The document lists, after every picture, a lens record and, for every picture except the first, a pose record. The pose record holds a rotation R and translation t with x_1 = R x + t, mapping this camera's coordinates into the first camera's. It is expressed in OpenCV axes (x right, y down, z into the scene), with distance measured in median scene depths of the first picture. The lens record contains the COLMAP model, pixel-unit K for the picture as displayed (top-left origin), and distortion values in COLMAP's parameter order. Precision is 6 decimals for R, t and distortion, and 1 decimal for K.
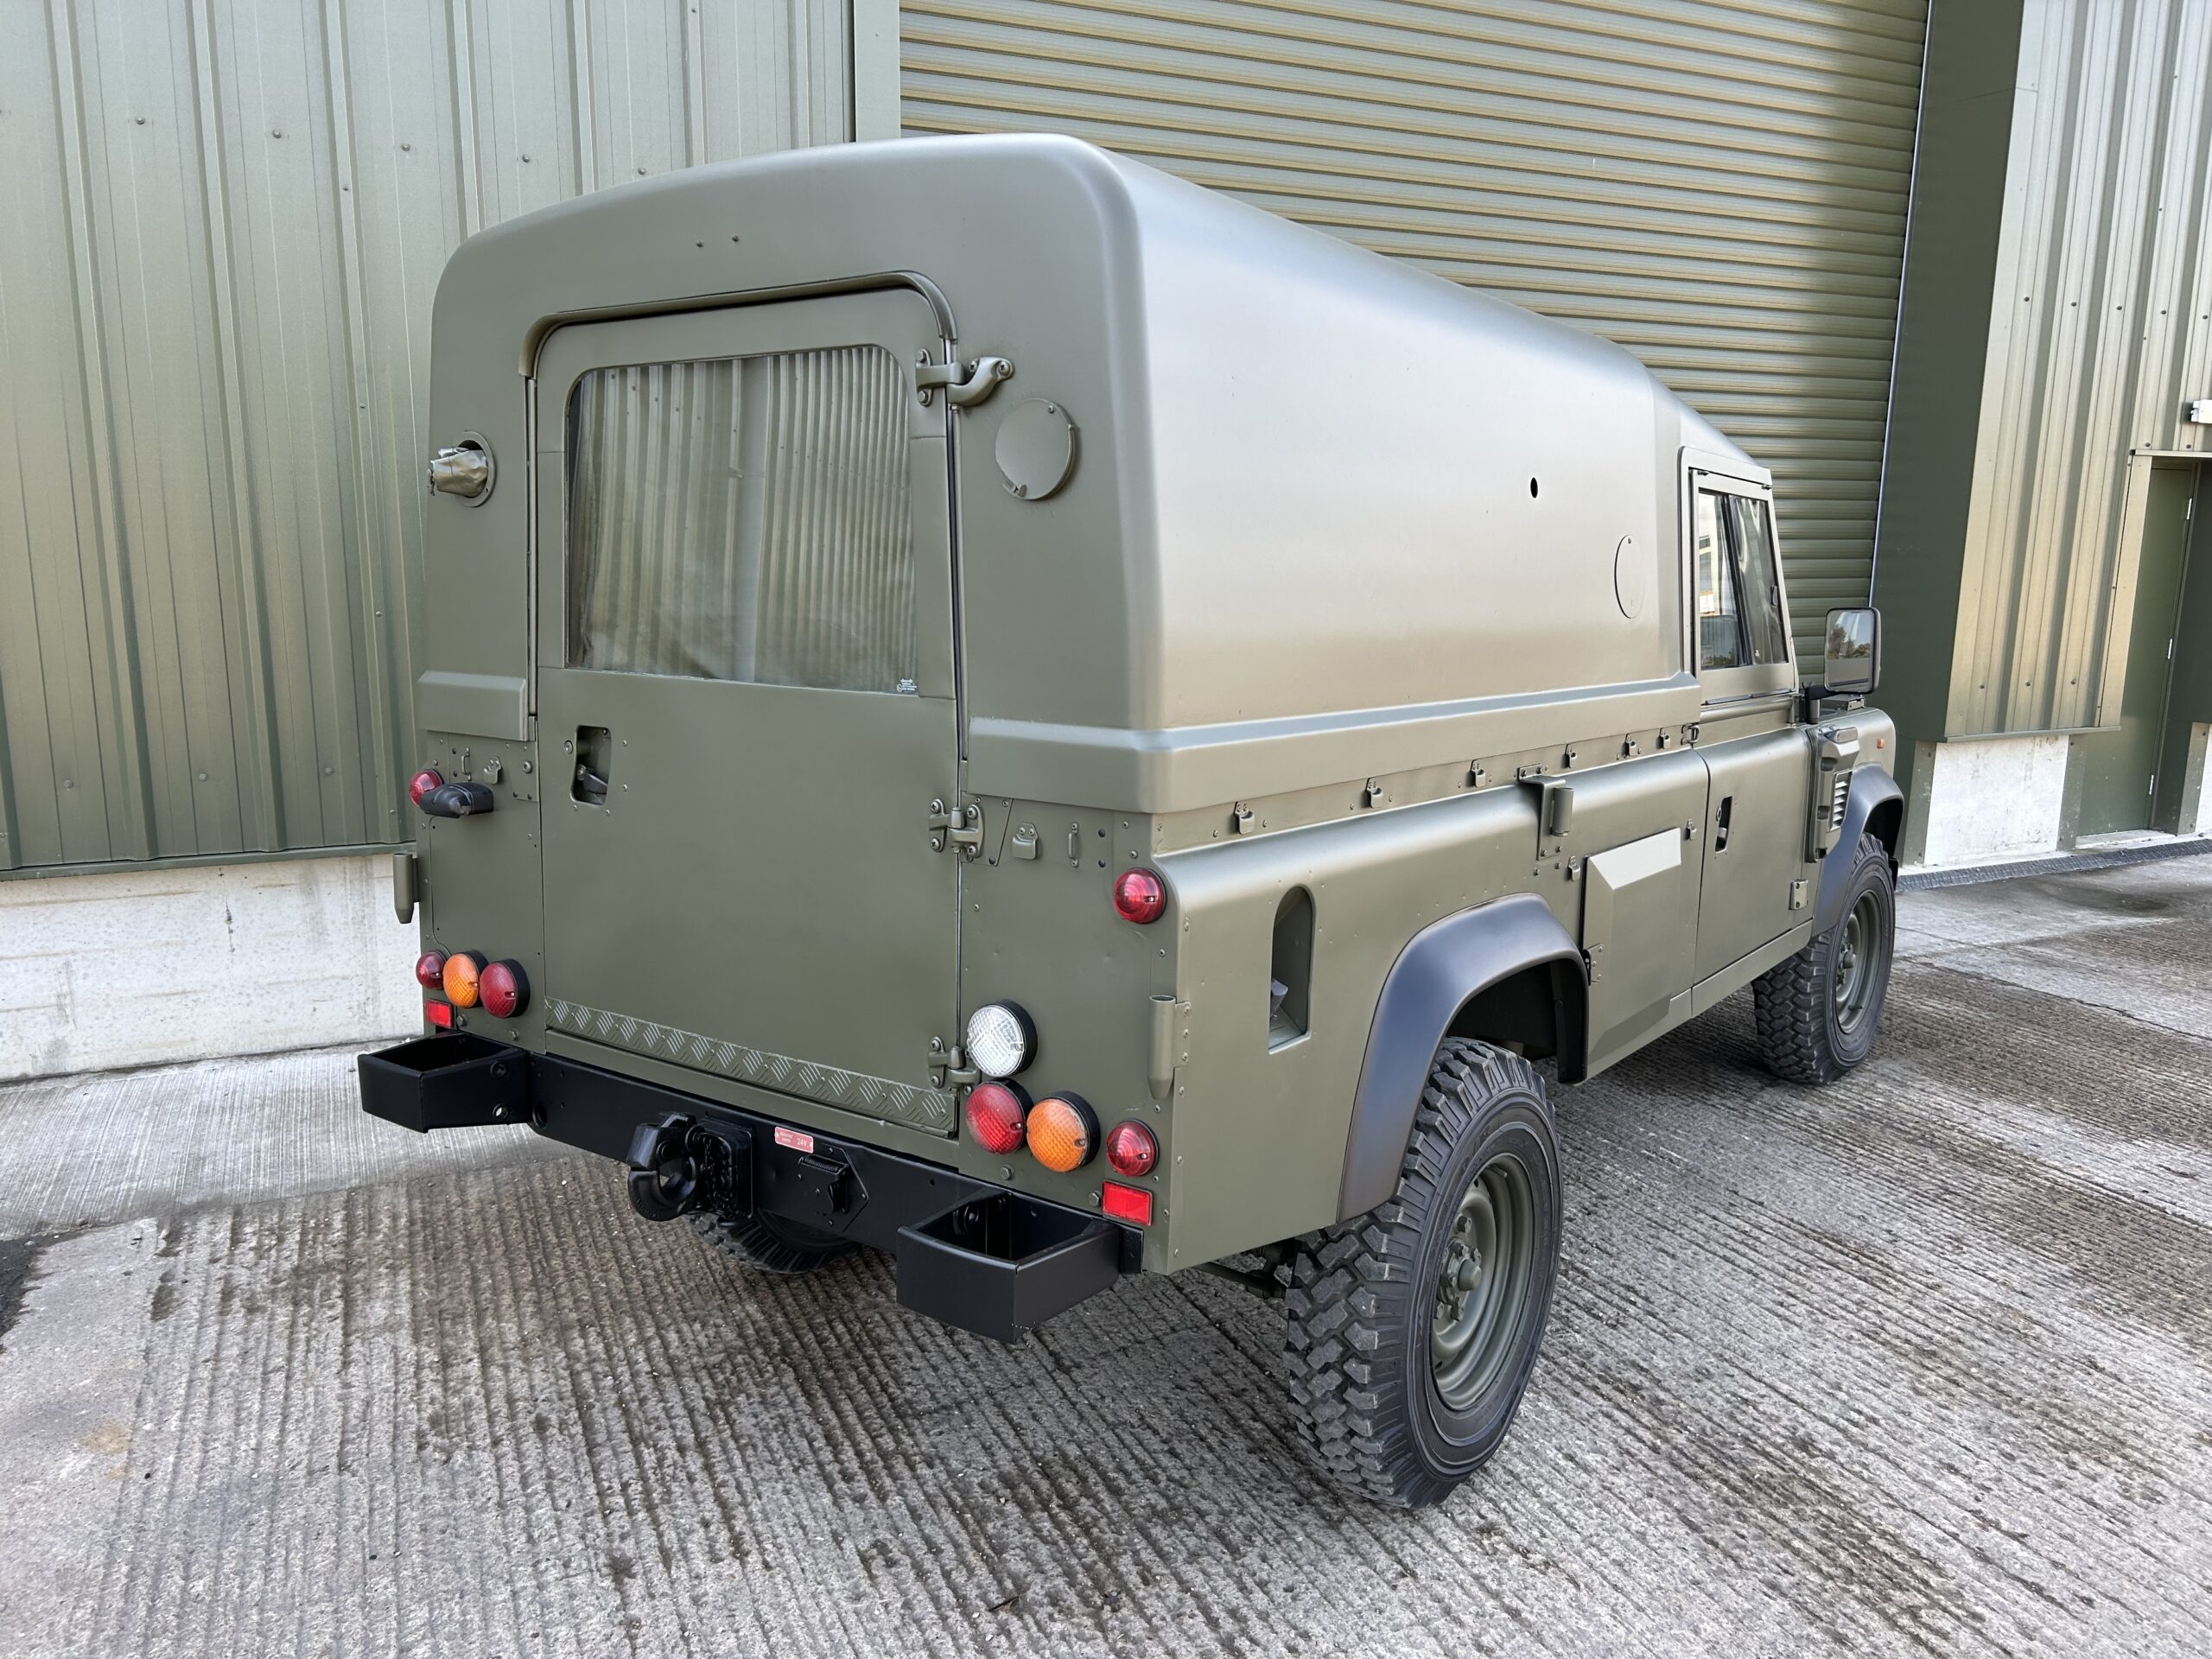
lens RADIAL K [[1675.3, 0, 1096.2], [0, 1675.3, 838.6], [0, 0, 1]] dist [0.039155, -0.041381]
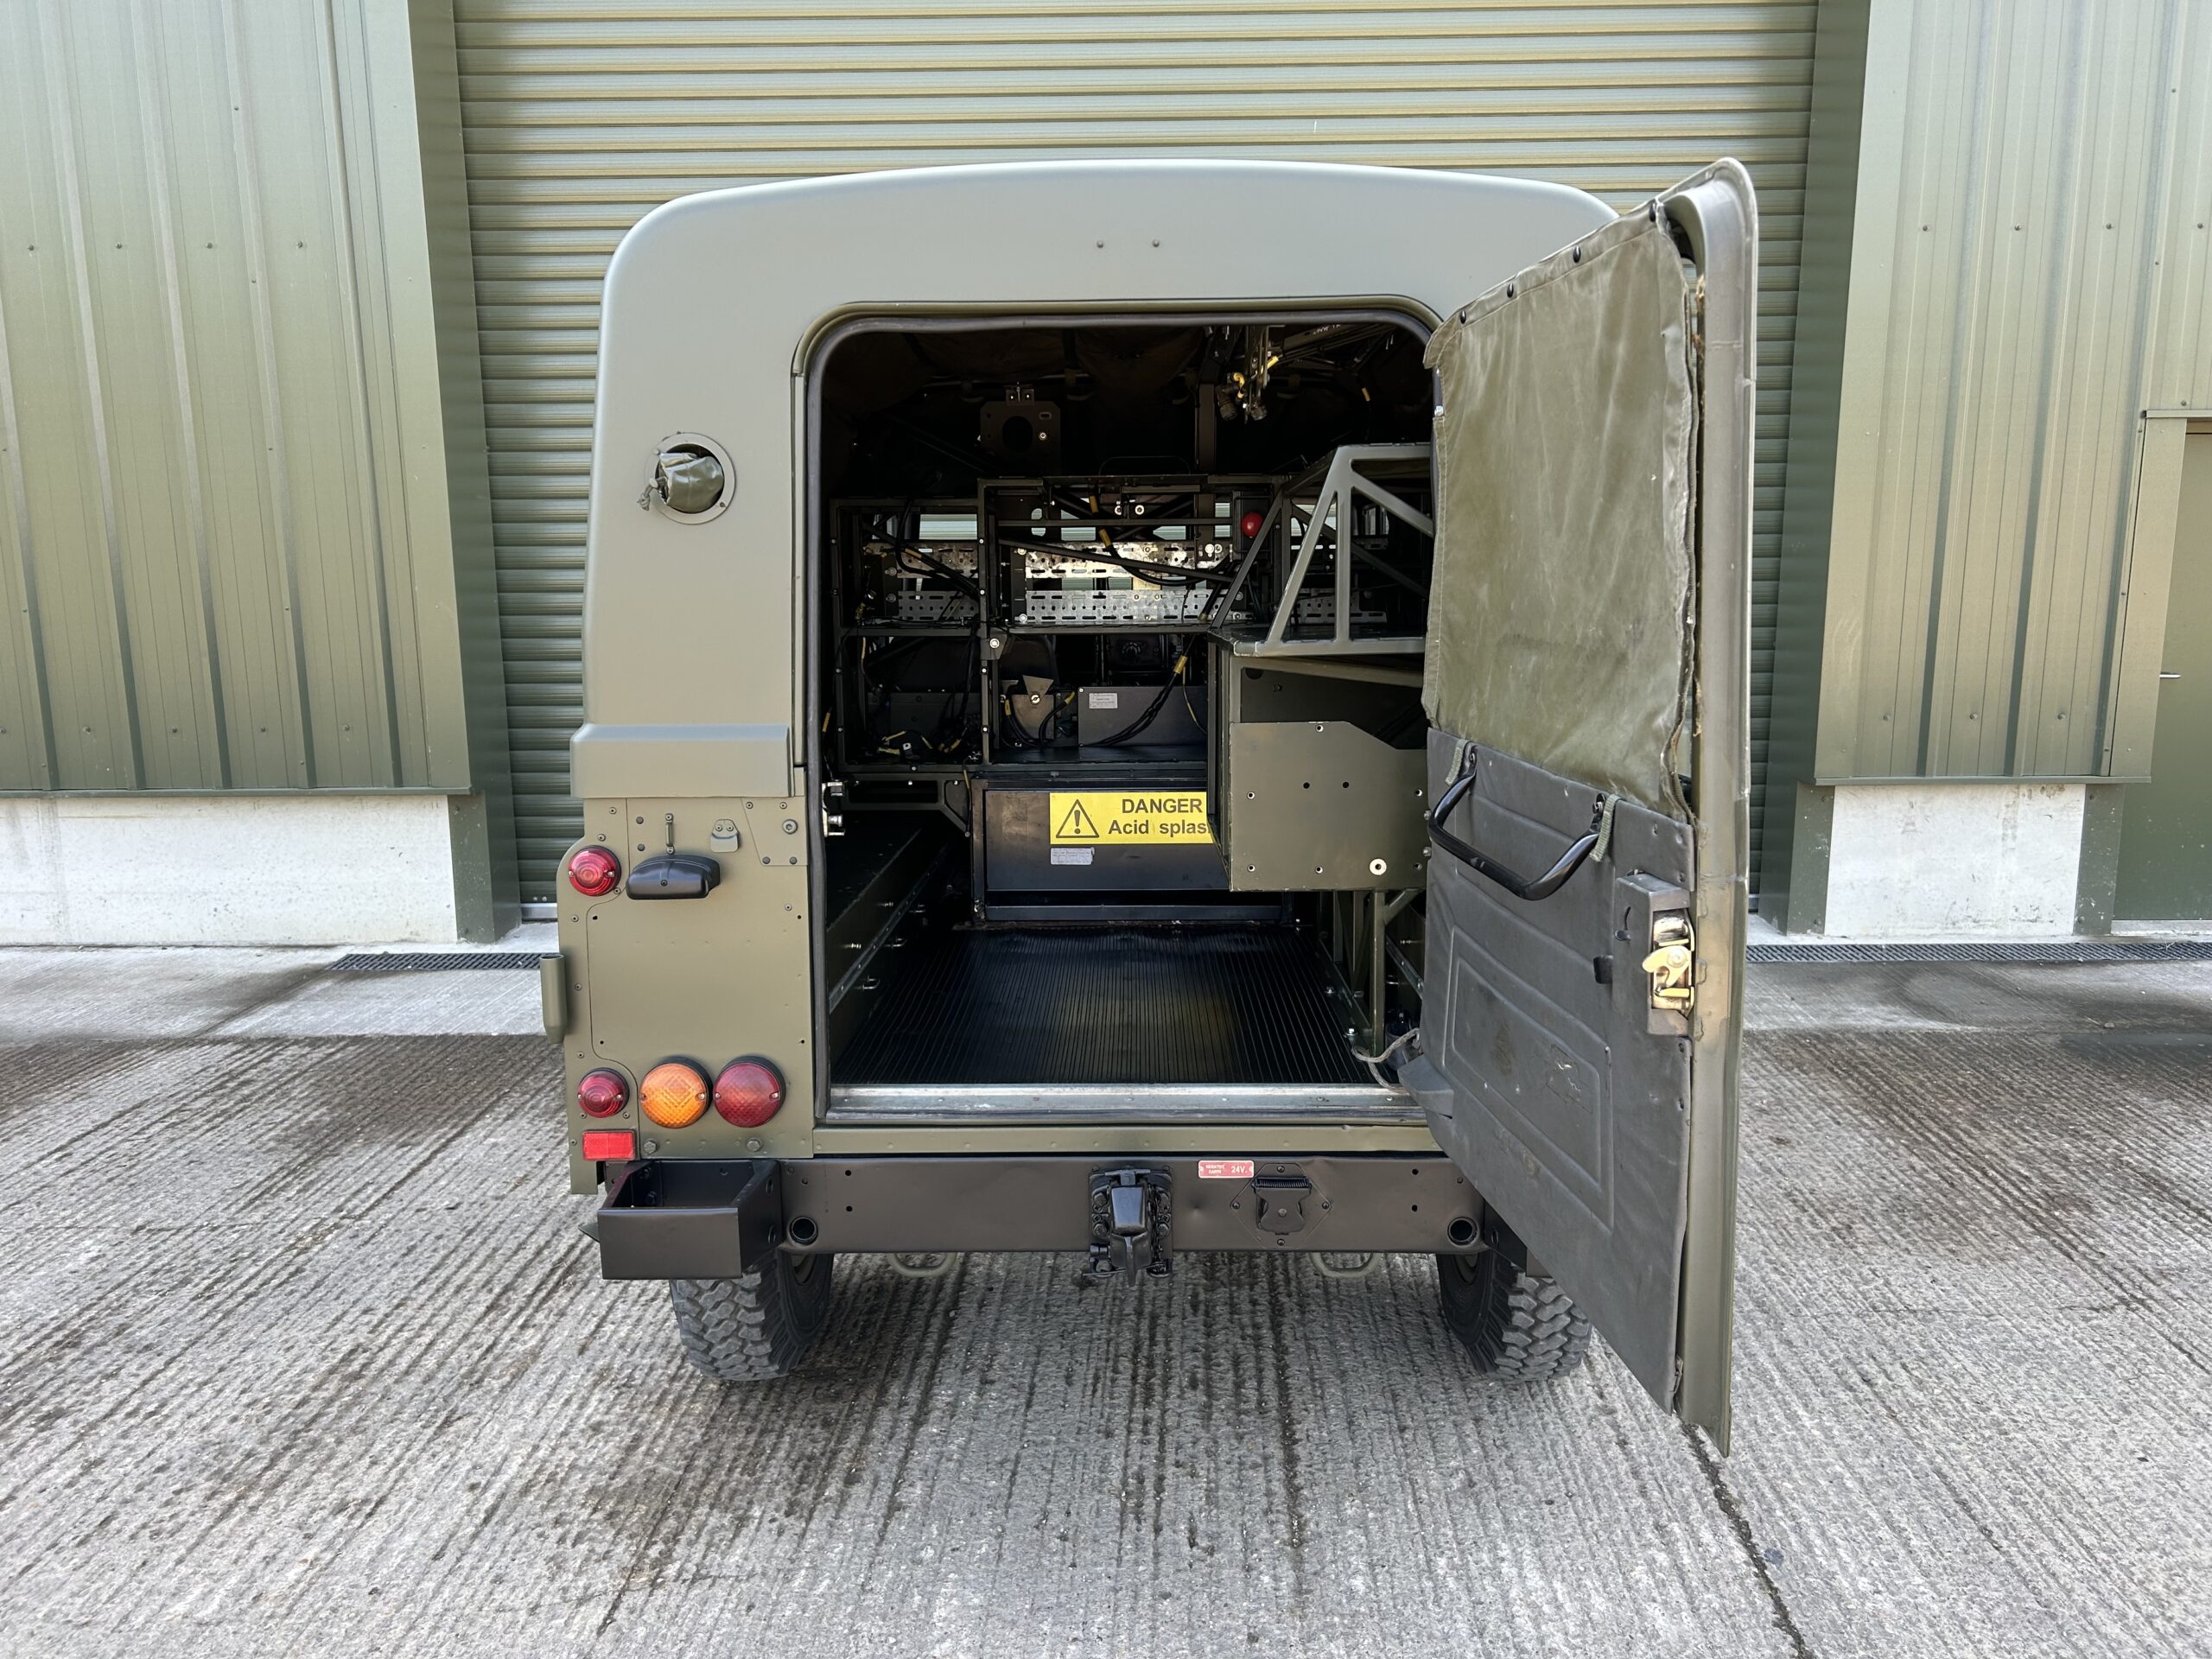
lens RADIAL K [[1675.3, 0, 1107.6], [0, 1675.3, 828.5], [0, 0, 1]] dist [0.039155, -0.041381]
pose [[0.898250, 0.064074, -0.434788, 1.133067], [-0.066156, 0.997755, 0.010363, -0.045499], [0.434477, 0.019456, 0.900473, 0.264661]]
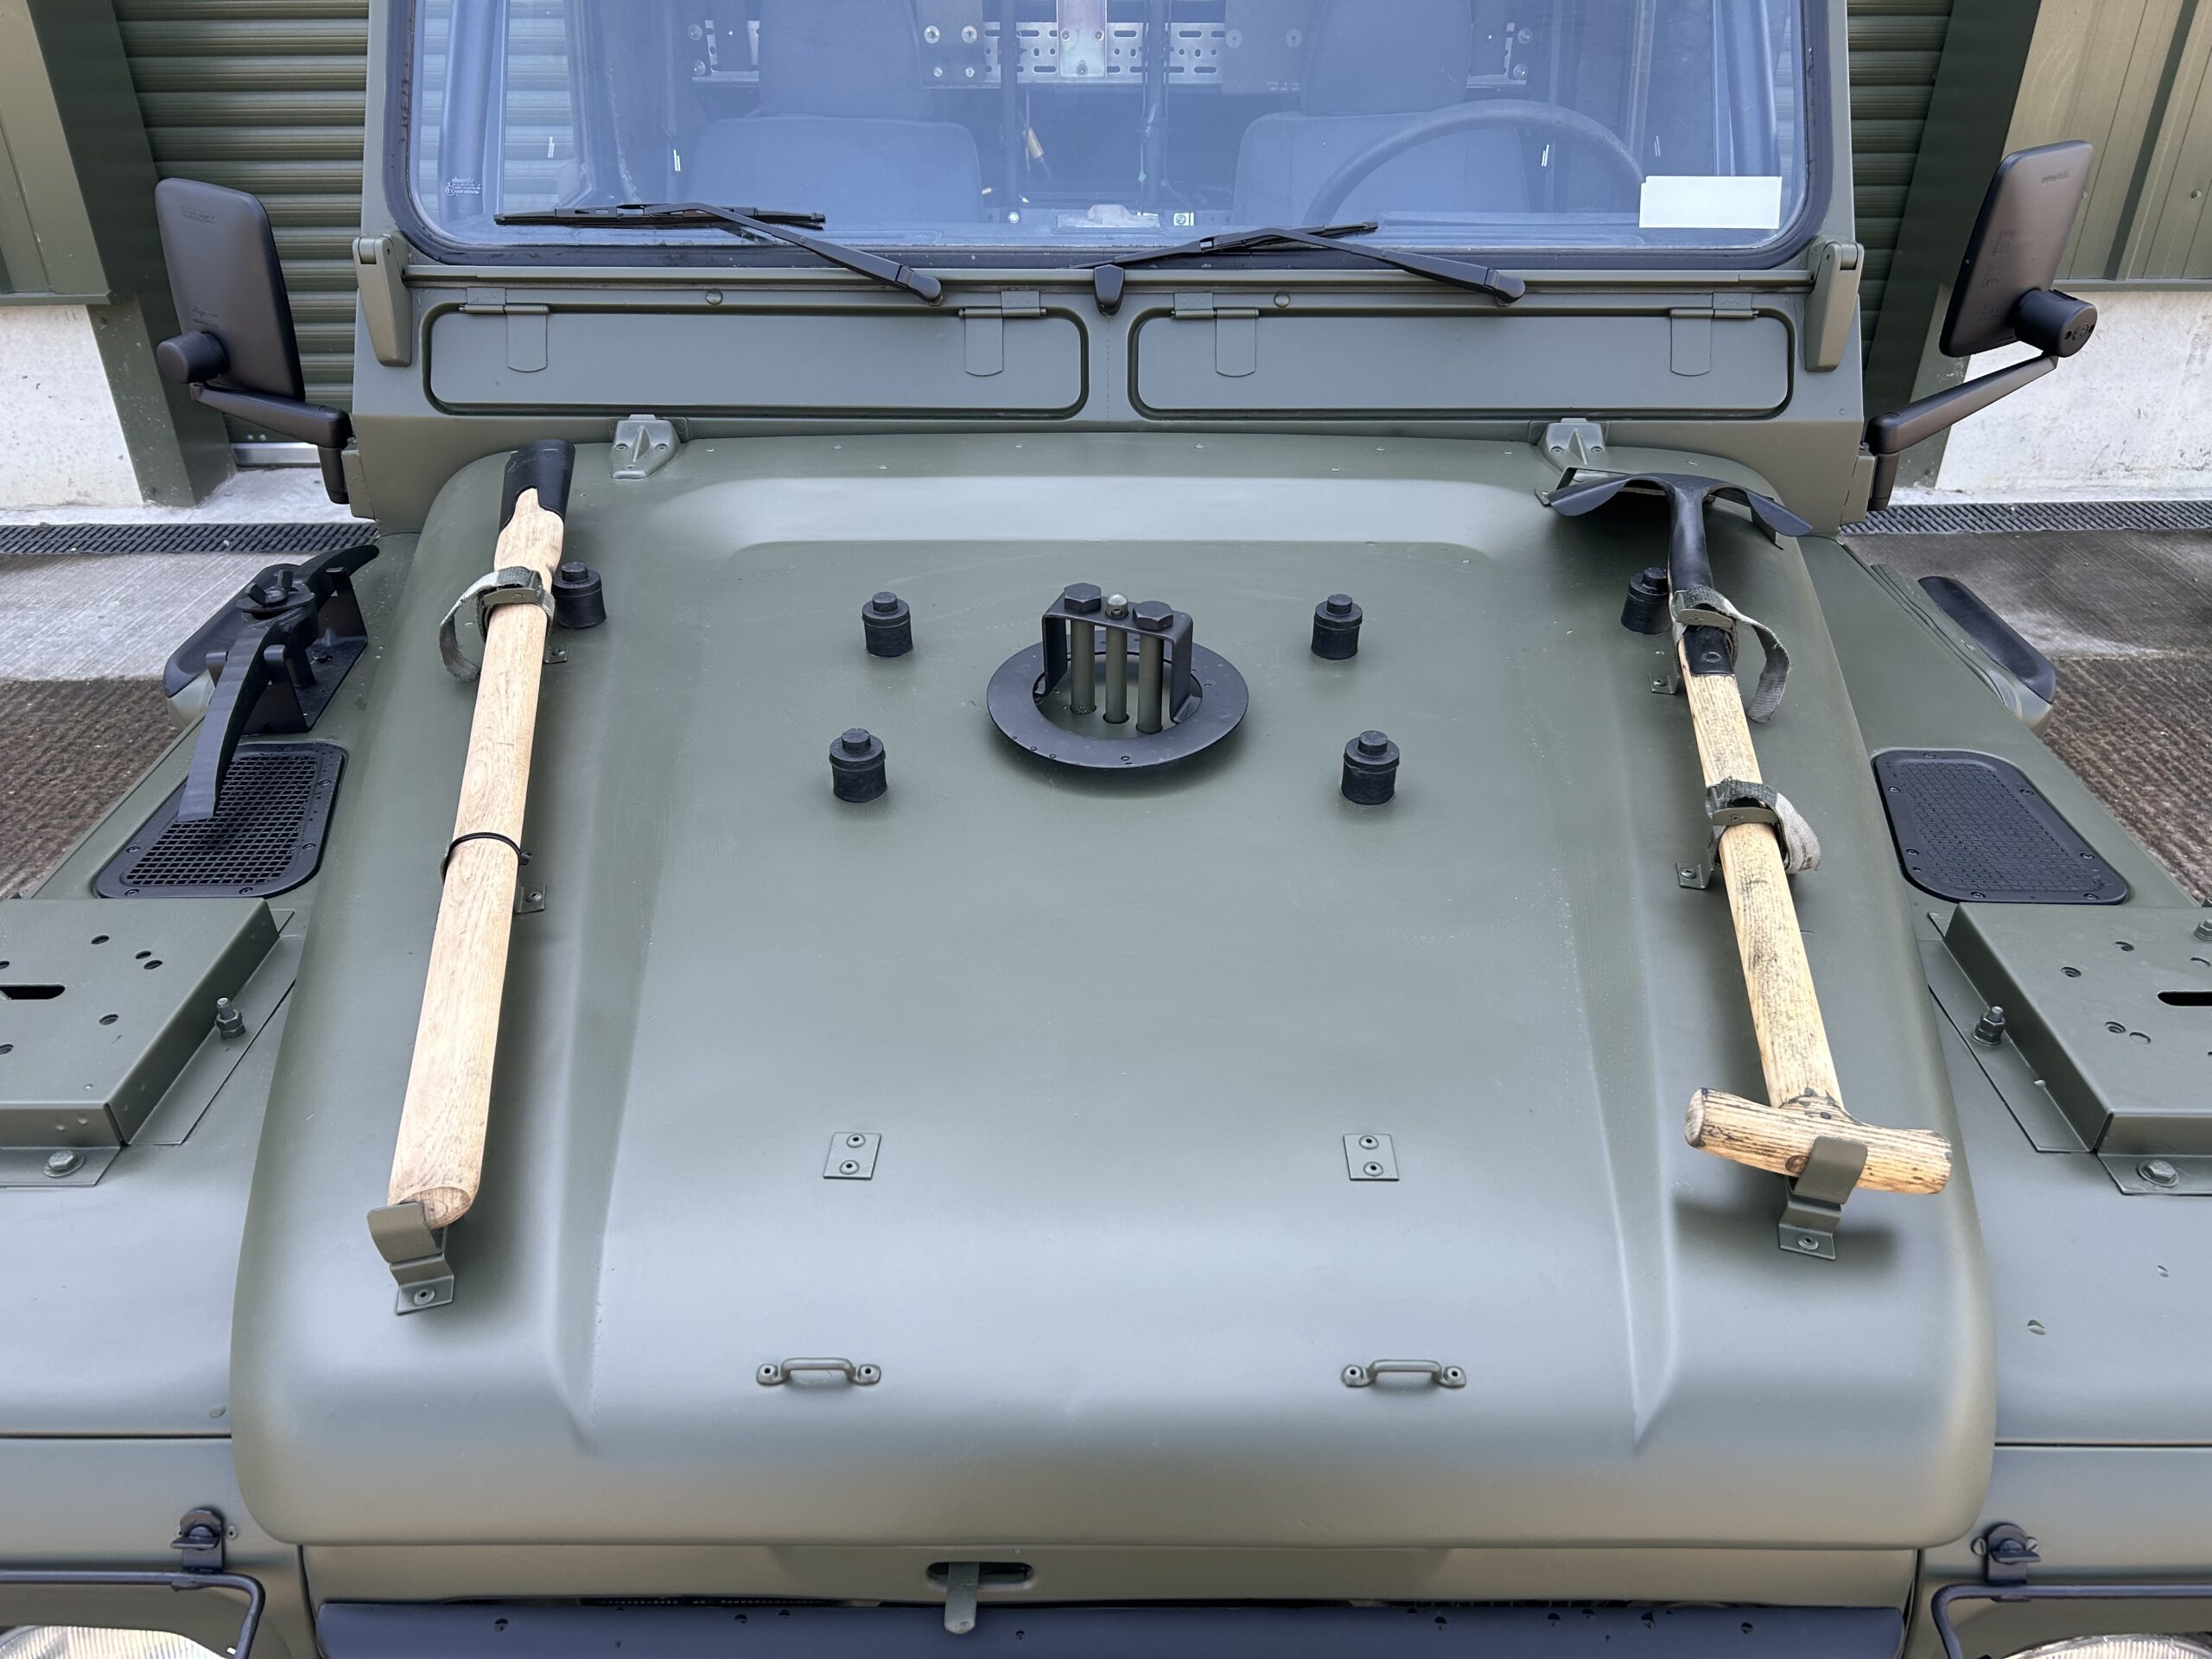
lens RADIAL K [[1675.3, 0, 1105.1], [0, 1675.3, 845.7], [0, 0, 1]] dist [0.039155, -0.041381]
pose [[0.917636, 0.197896, -0.344648, 0.962253], [-0.068199, 0.932755, 0.354002, -0.133356], [0.391527, -0.301340, 0.869425, 0.619617]]
